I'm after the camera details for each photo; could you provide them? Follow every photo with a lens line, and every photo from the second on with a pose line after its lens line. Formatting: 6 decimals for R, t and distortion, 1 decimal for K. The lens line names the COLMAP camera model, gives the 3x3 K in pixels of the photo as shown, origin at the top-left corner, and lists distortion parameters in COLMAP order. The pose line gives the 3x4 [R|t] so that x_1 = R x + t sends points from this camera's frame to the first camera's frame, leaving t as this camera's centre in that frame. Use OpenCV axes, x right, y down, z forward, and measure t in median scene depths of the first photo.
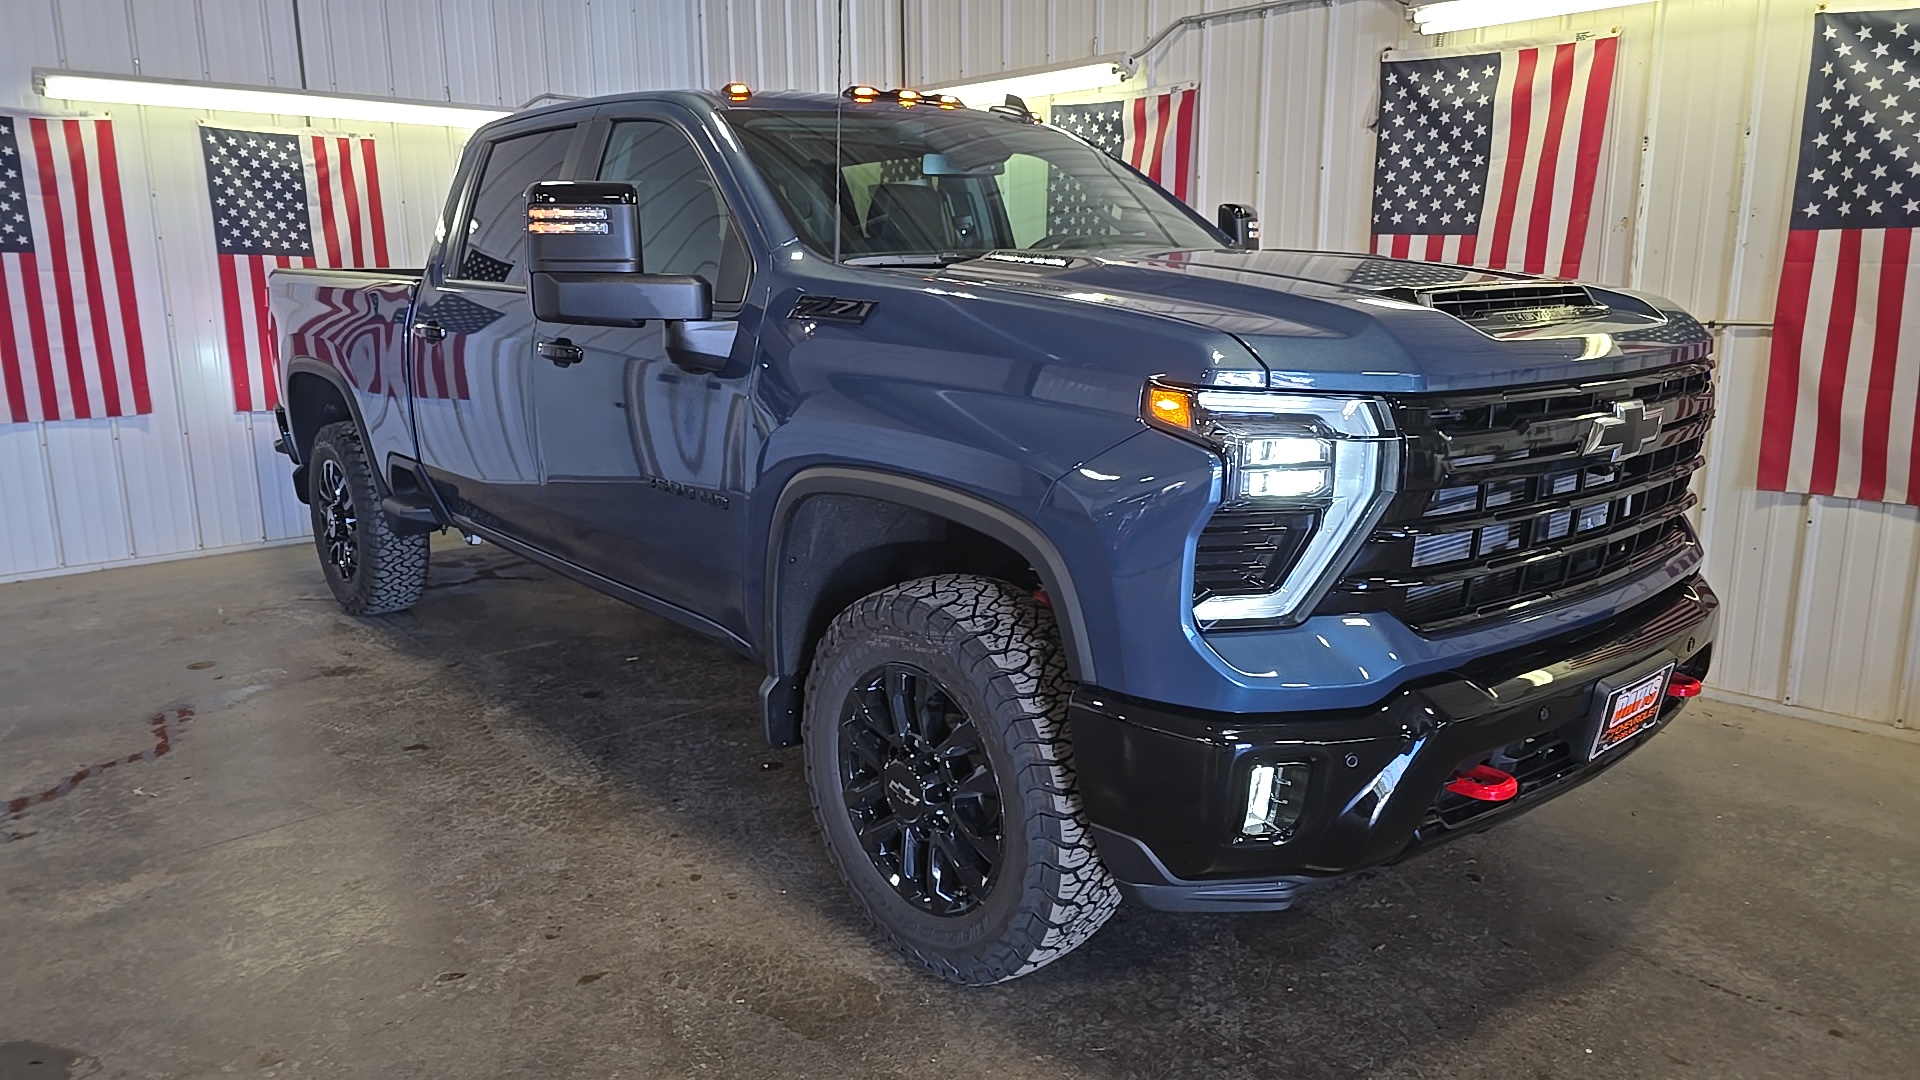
lens RADIAL K [[1288.2, 0, 954.8], [0, 1288.2, 542.7], [0, 0, 1]] dist [0.047163, -0.043488]
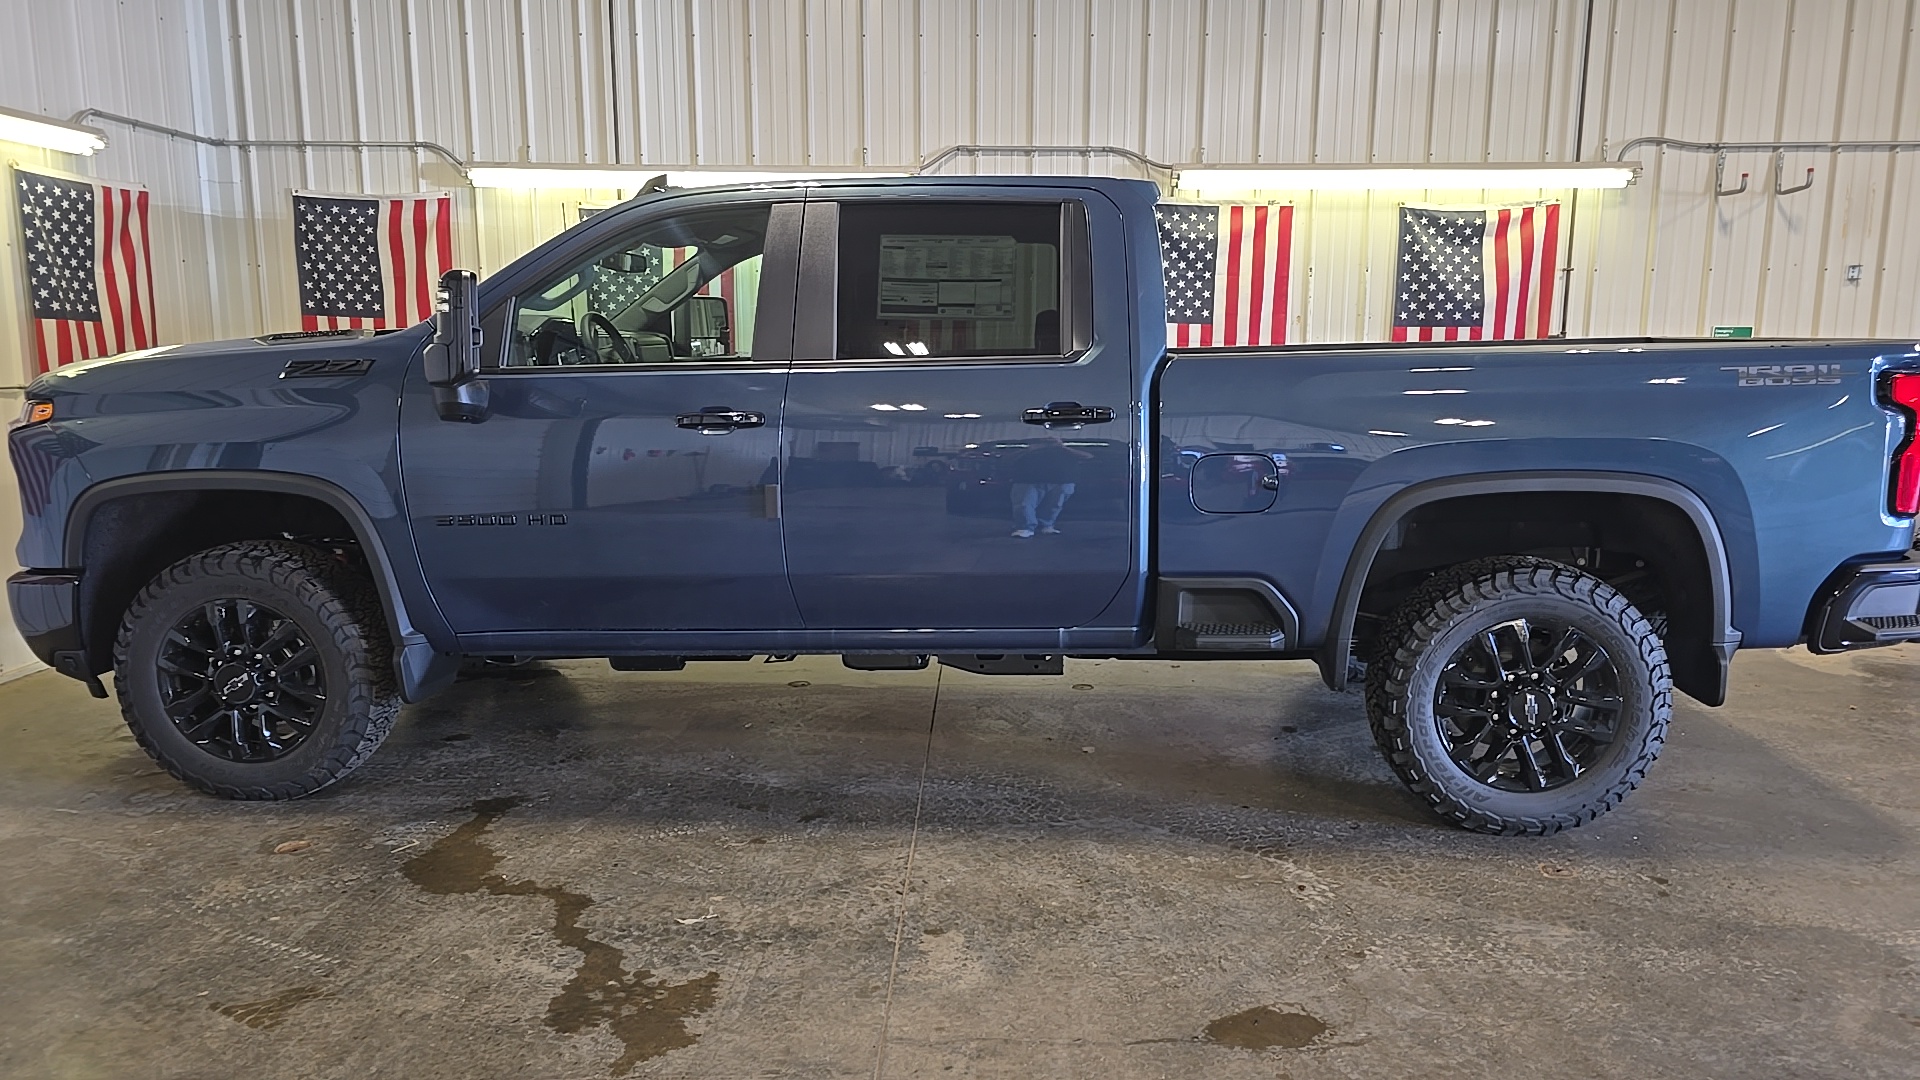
lens RADIAL K [[1288.2, 0, 958.6], [0, 1288.2, 546.0], [0, 0, 1]] dist [0.047163, -0.043488]
pose [[0.697392, -0.103559, 0.709169, -0.871825], [0.138604, 0.990313, 0.008311, -0.035963], [-0.703160, 0.092498, 0.704990, 0.175015]]
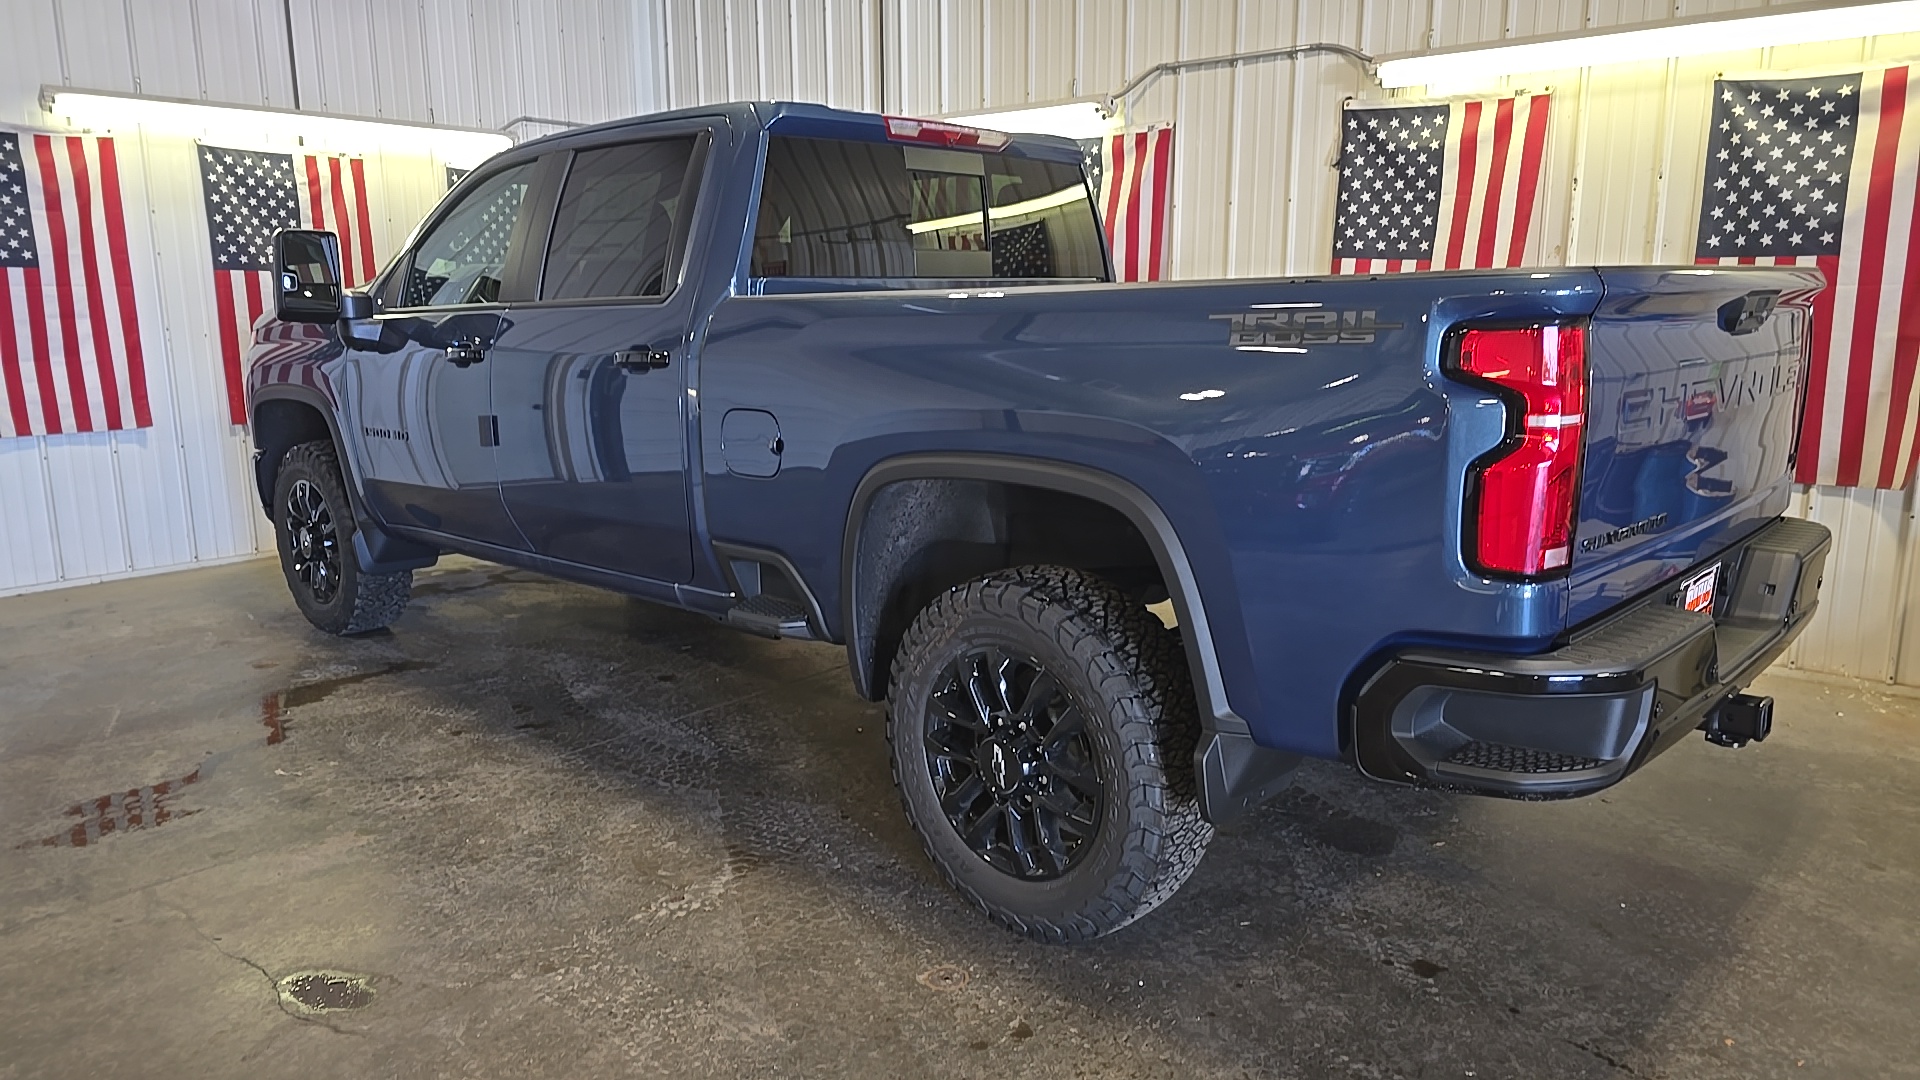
lens RADIAL K [[1288.2, 0, 956.1], [0, 1288.2, 541.4], [0, 0, 1]] dist [0.047163, -0.043488]
pose [[0.993561, -0.017749, 0.111900, -0.150642], [0.019462, 0.999709, -0.014242, 0.022146], [-0.111615, 0.016329, 0.993617, -0.097970]]
